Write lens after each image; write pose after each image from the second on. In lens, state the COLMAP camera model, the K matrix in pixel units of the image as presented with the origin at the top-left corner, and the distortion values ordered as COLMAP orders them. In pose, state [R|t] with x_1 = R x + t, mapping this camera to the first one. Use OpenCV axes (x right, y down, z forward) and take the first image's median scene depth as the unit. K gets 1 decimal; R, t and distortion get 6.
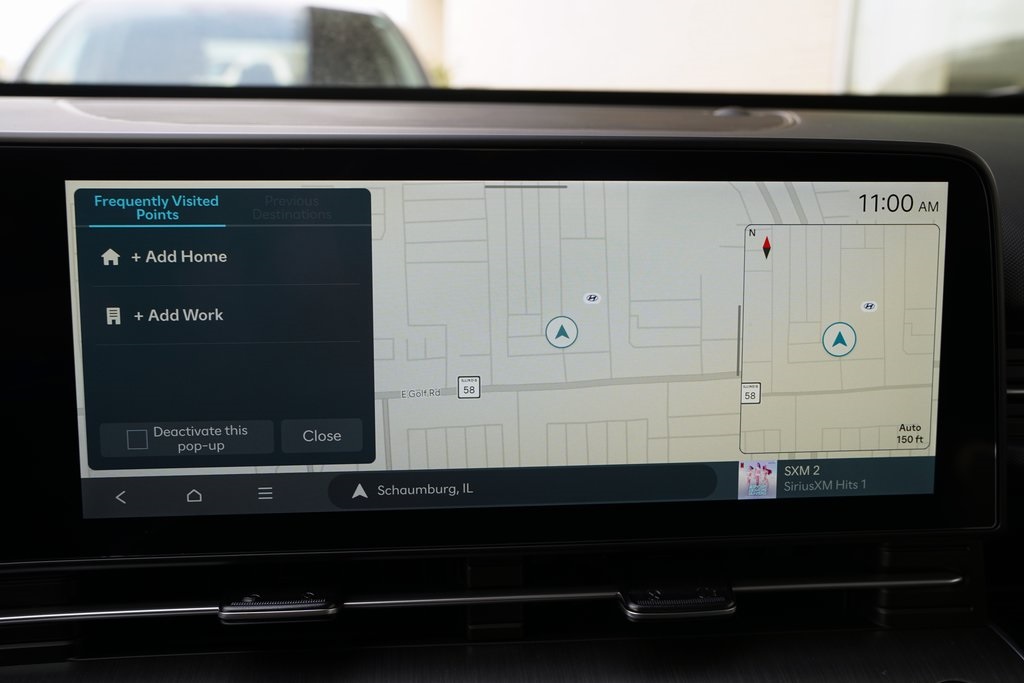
lens RADIAL K [[970.8, 0, 512.4], [0, 970.8, 333.3], [0, 0, 1]] dist [0.005714, 0.000000]
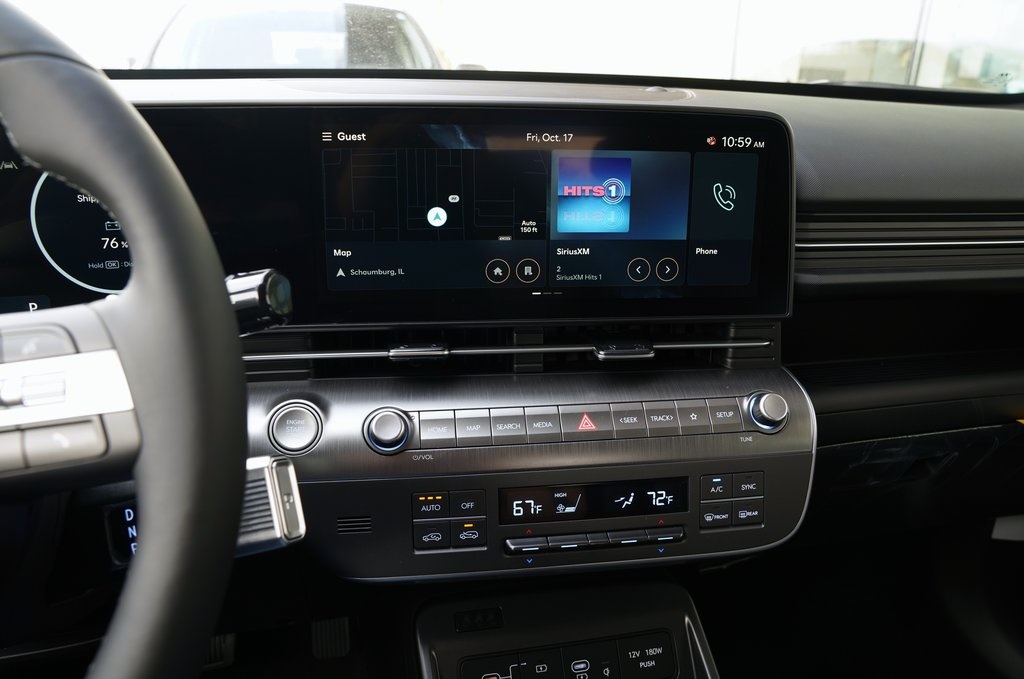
lens RADIAL K [[712.2, 0, 514.0], [0, 712.2, 341.8], [0, 0, 1]] dist [-0.128200, 0.084511]
pose [[0.999568, 0.000625, 0.029368, -0.088172], [-0.004417, 0.991603, 0.129245, 0.077227], [-0.029040, -0.129318, 0.991178, -0.377067]]
